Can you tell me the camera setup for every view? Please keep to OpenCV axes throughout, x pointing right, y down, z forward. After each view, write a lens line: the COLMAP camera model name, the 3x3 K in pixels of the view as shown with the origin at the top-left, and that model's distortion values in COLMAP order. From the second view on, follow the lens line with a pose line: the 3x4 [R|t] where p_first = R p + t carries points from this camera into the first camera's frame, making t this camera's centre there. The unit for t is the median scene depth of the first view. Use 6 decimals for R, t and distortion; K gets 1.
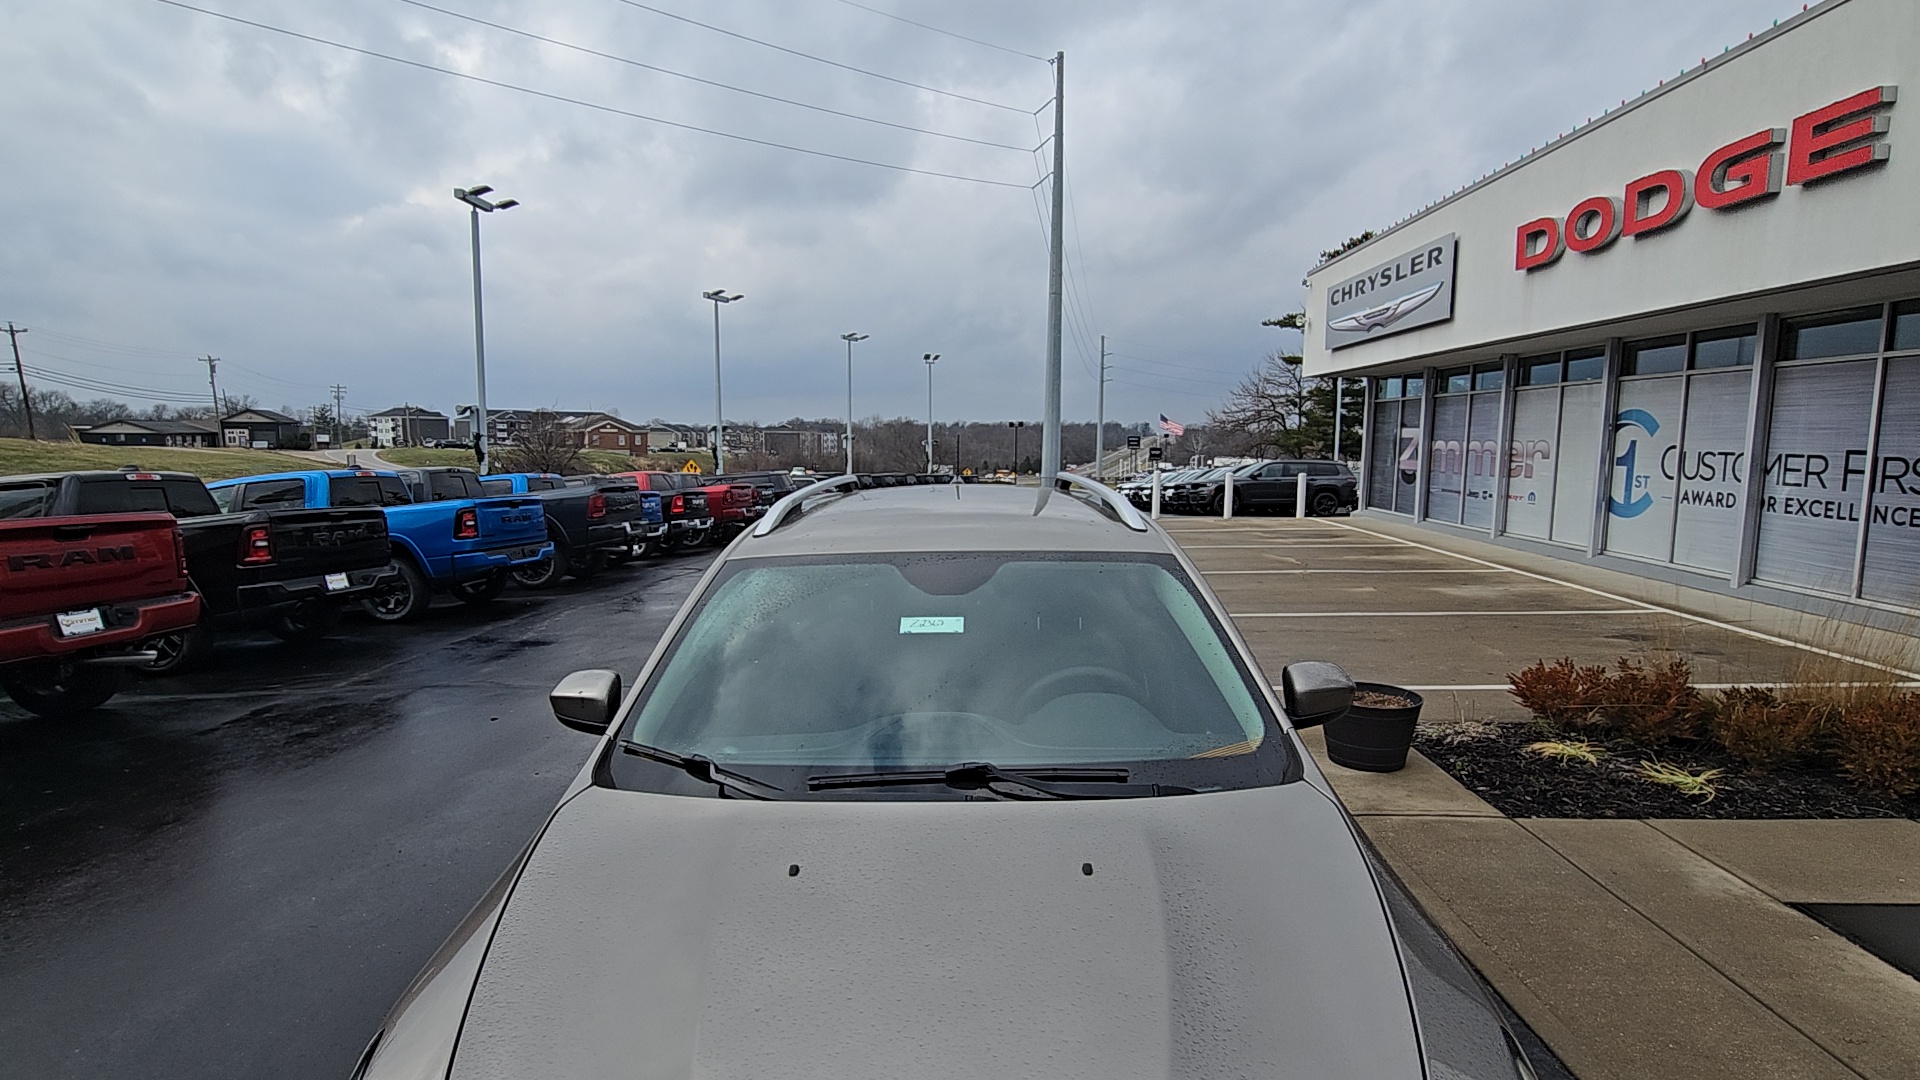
lens RADIAL K [[966.6, 0, 950.9], [0, 966.6, 551.6], [0, 0, 1]] dist [-0.000442, 0.000250]
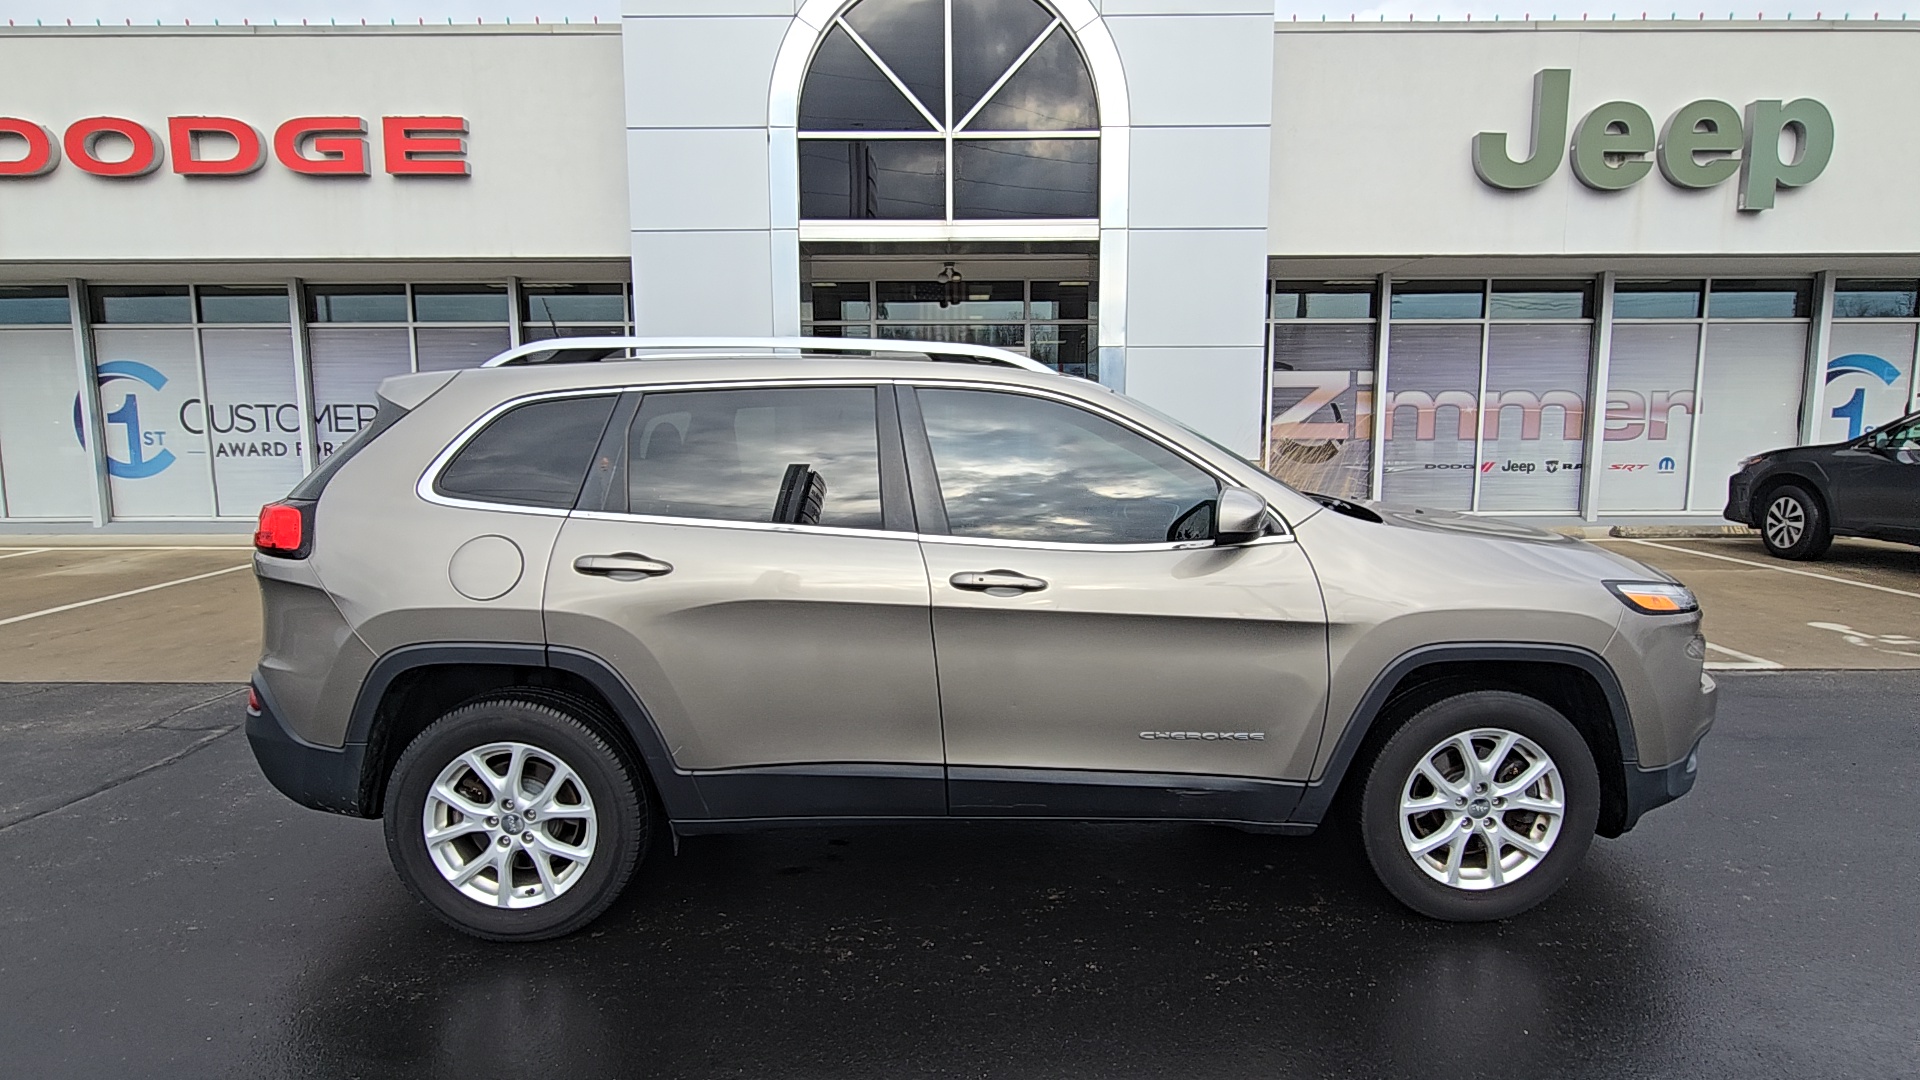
lens RADIAL K [[966.6, 0, 949.6], [0, 966.6, 548.4], [0, 0, 1]] dist [-0.000442, 0.000250]
pose [[-0.048289, -0.129619, 0.990387, -0.307096], [0.123098, 0.983213, 0.134682, 0.002631], [-0.991219, 0.128418, -0.031523, 0.299289]]
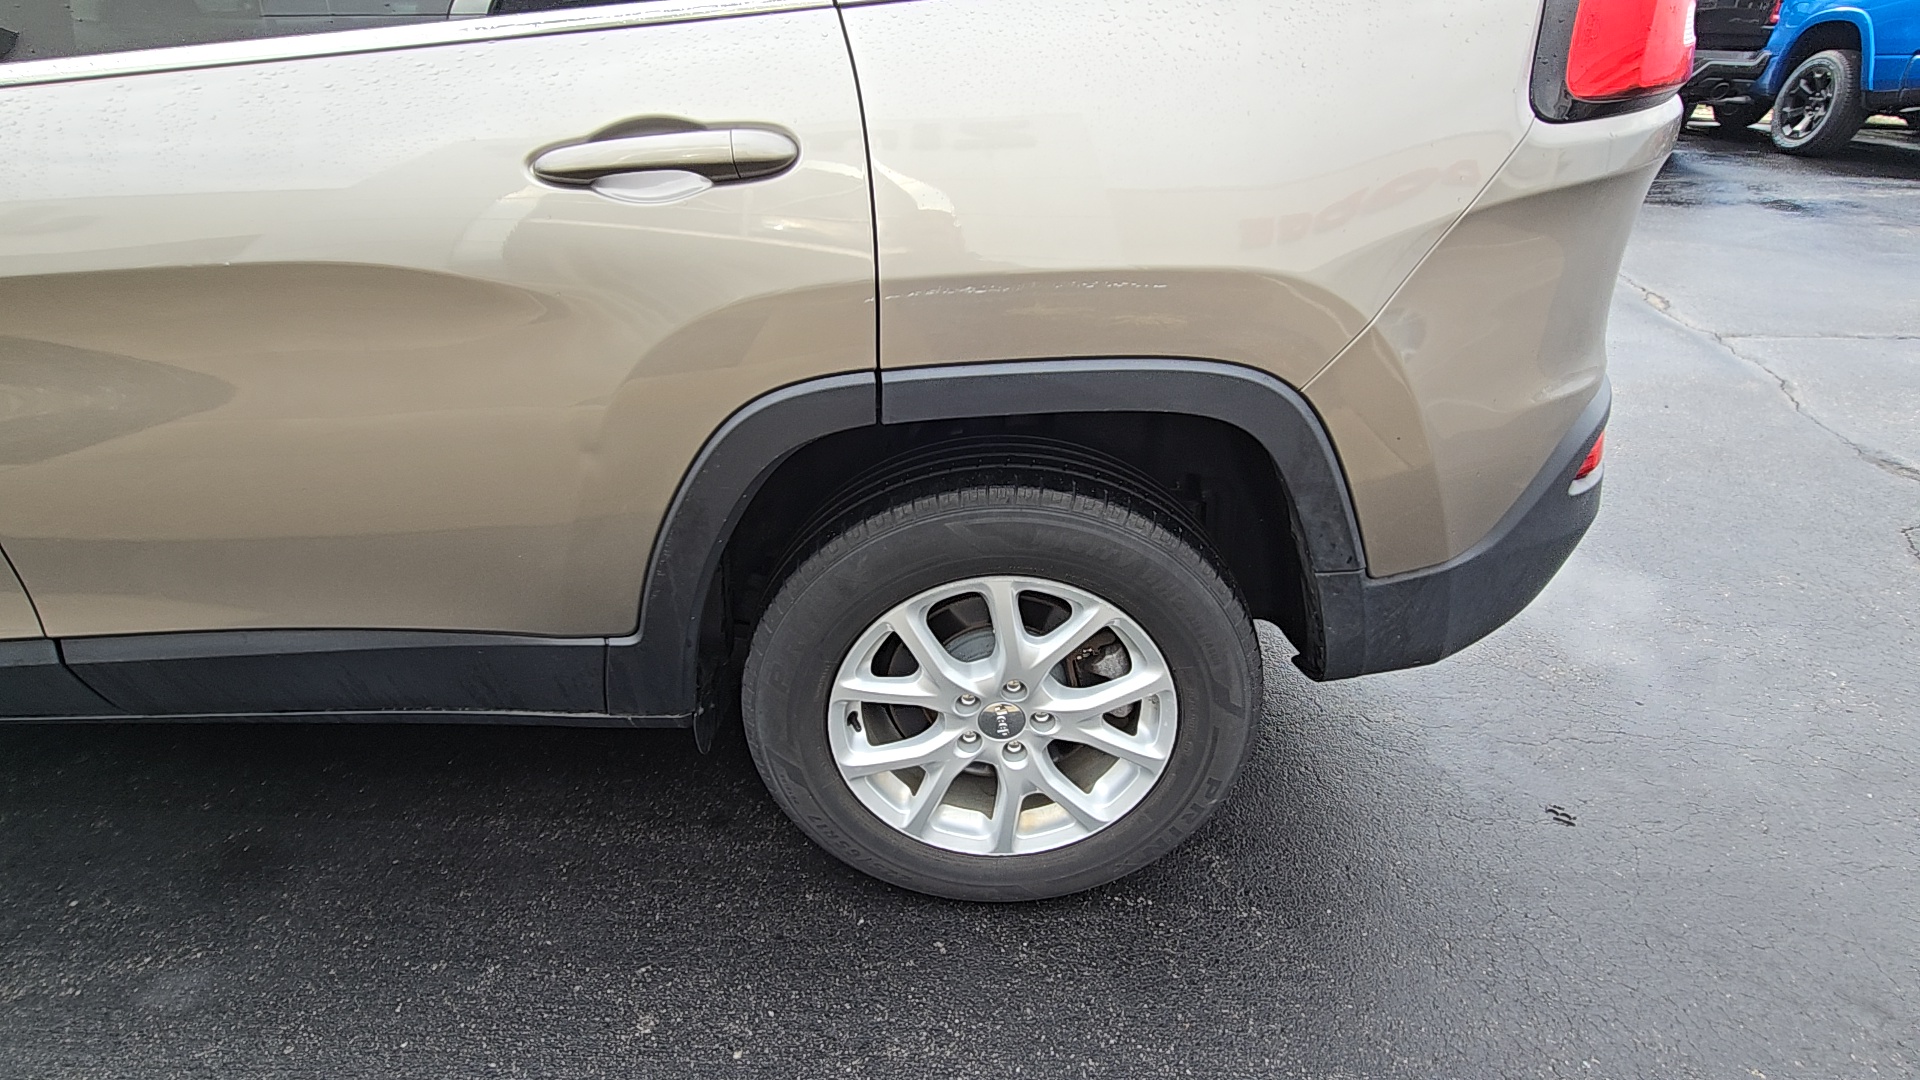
lens RADIAL K [[966.6, 0, 950.4], [0, 966.6, 541.6], [0, 0, 1]] dist [-0.000442, 0.000250]
pose [[0.013764, 0.532689, -0.846199, 0.169982], [-0.109351, 0.842006, 0.528270, 0.006940], [0.993908, 0.085262, 0.069840, 0.388562]]
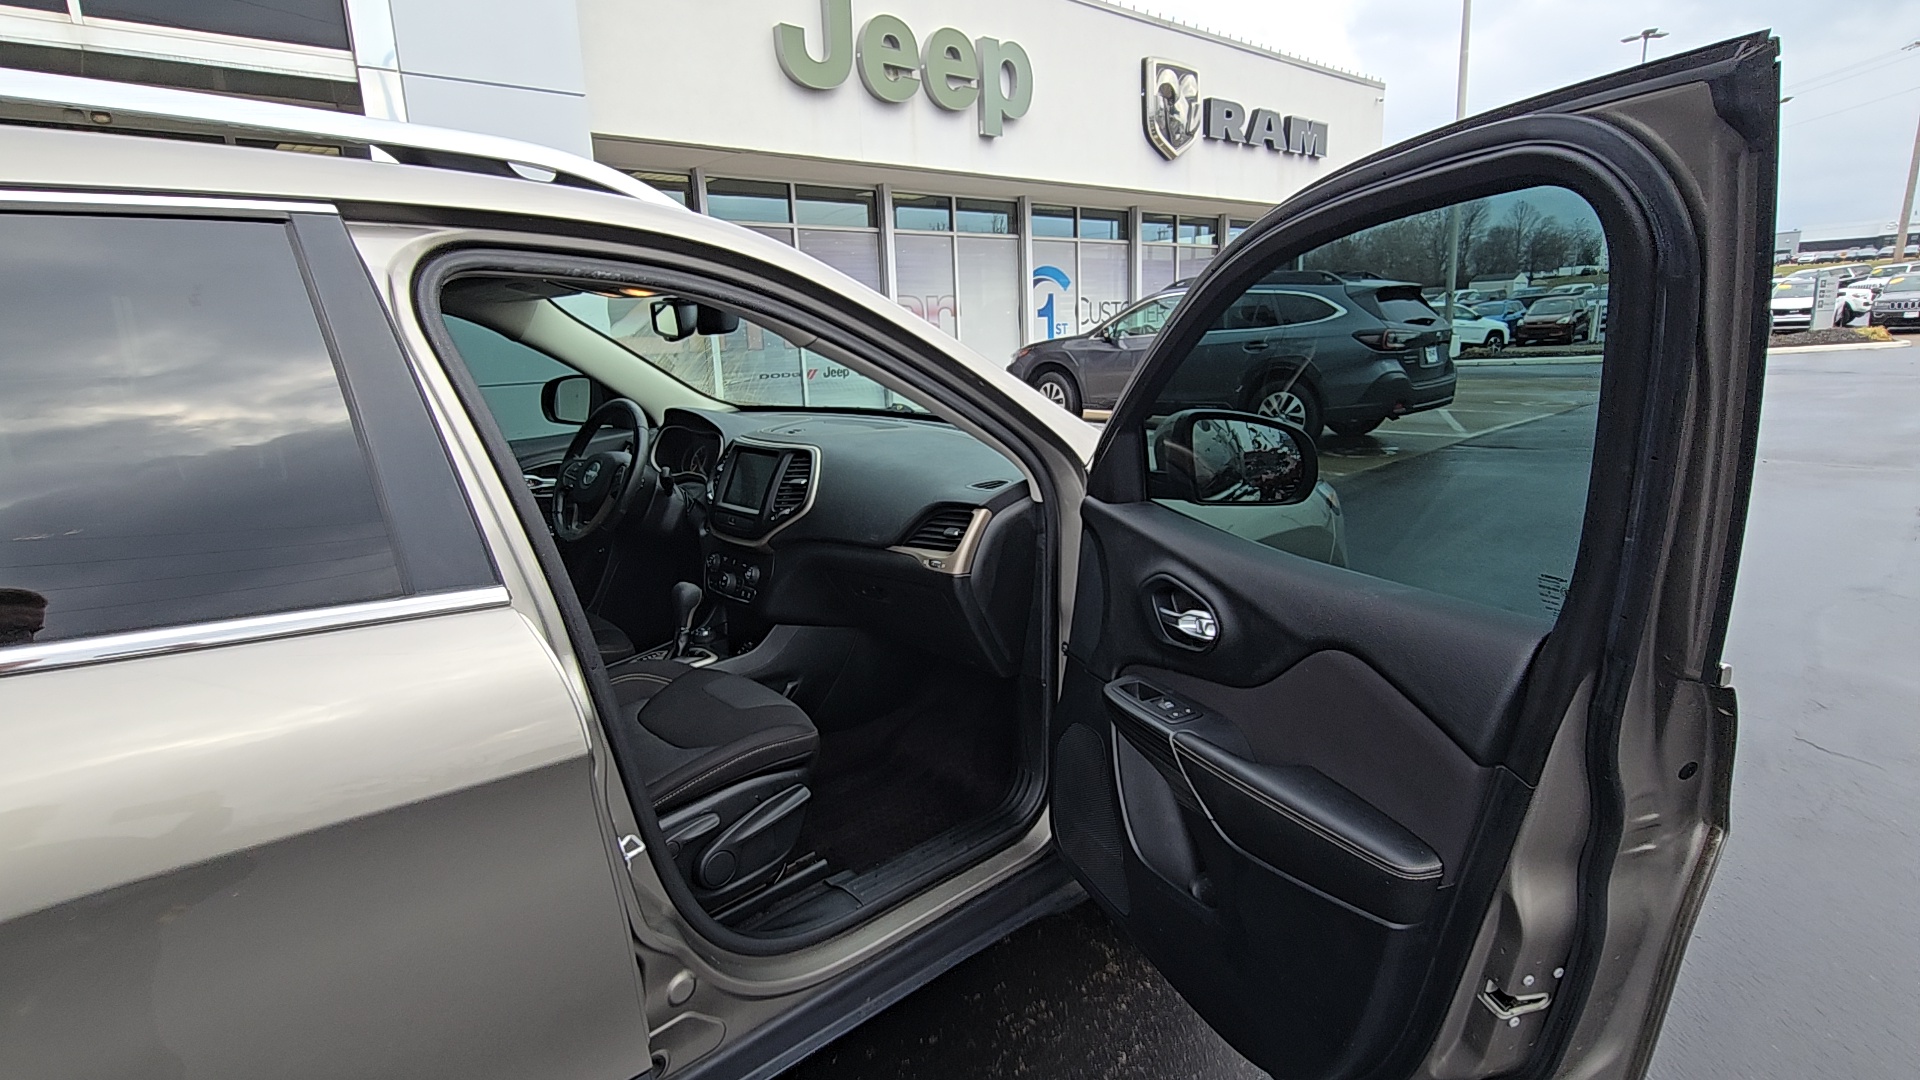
lens RADIAL K [[966.6, 0, 951.7], [0, 966.6, 549.5], [0, 0, 1]] dist [-0.000442, 0.000250]
pose [[-0.705942, -0.138842, 0.694528, -0.170082], [0.117246, 0.944161, 0.307919, 0.001560], [-0.698498, 0.298803, -0.650244, 0.330705]]
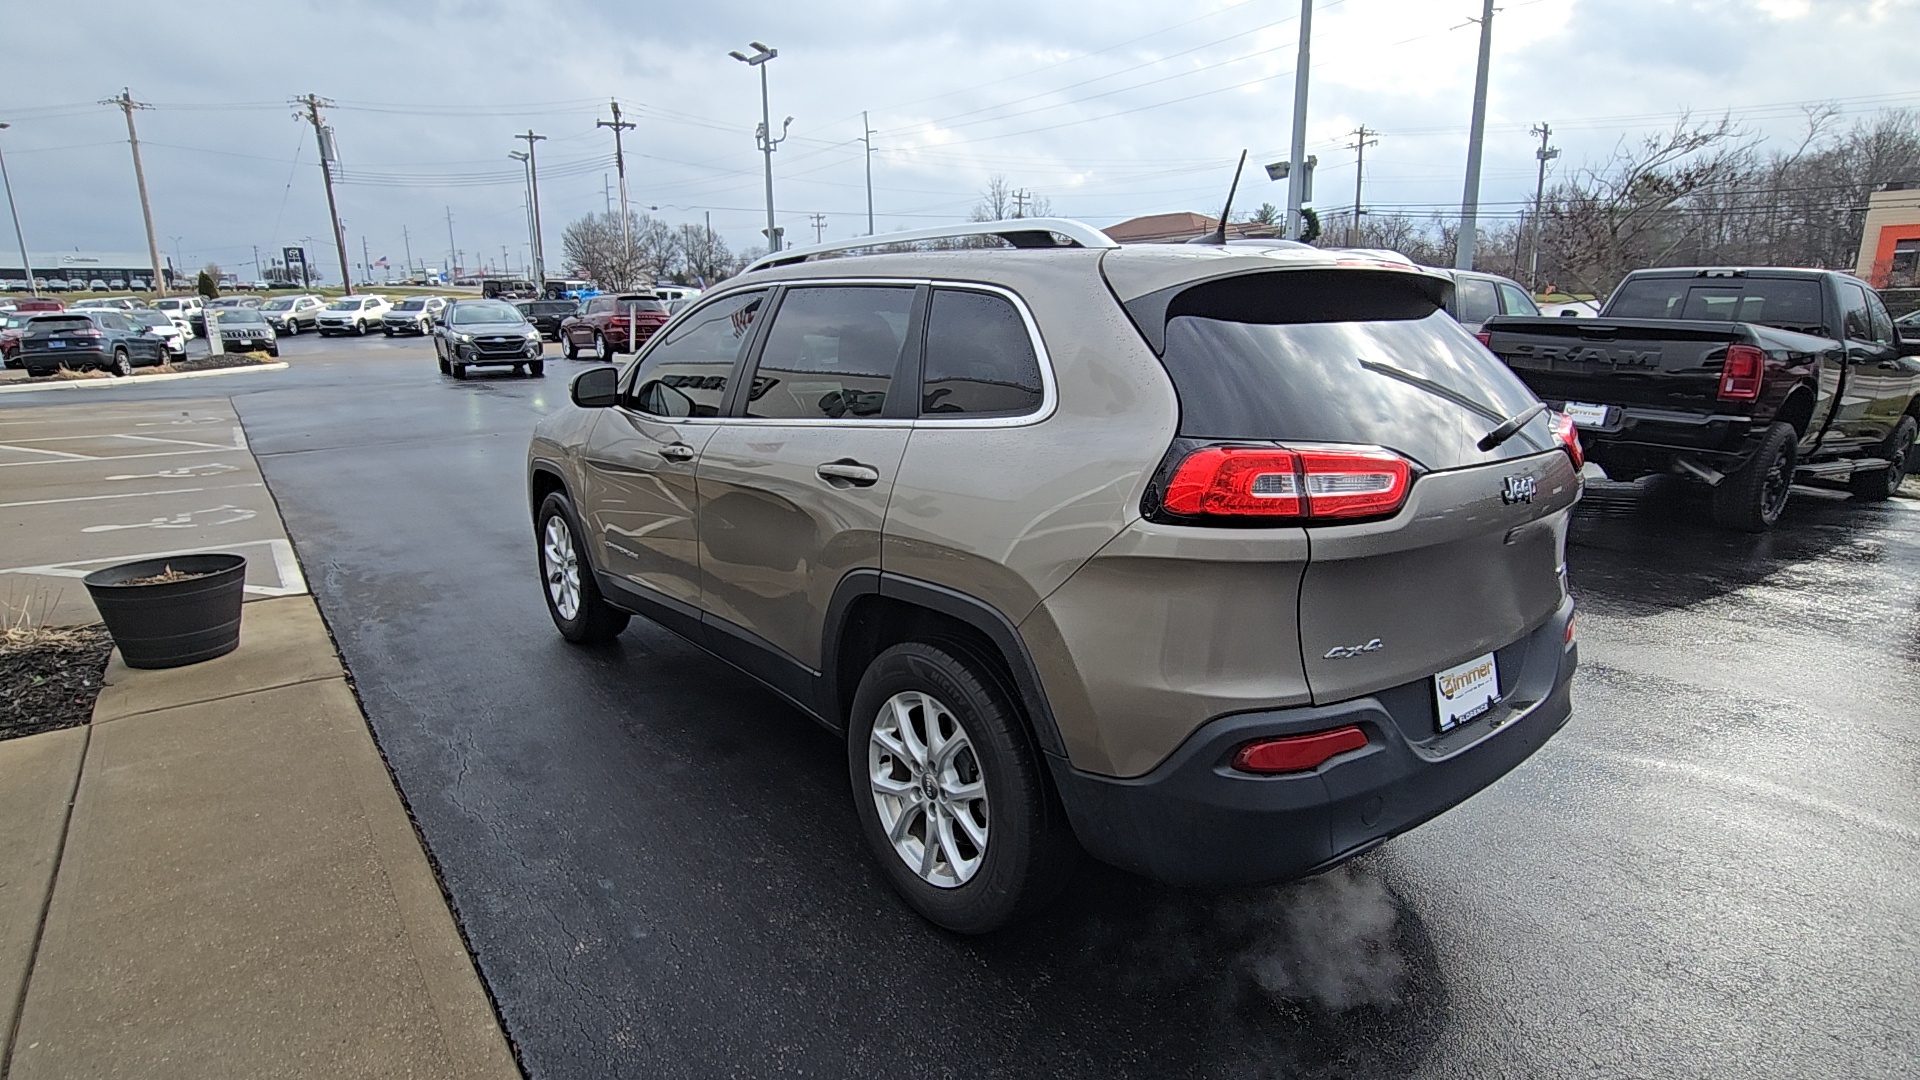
lens RADIAL K [[966.6, 0, 951.0], [0, 966.6, 546.9], [0, 0, 1]] dist [-0.000442, 0.000250]
pose [[-0.765013, 0.156587, -0.624688, 0.201520], [-0.068980, 0.944487, 0.321225, -0.030126], [0.640310, 0.288832, -0.711744, 0.541814]]
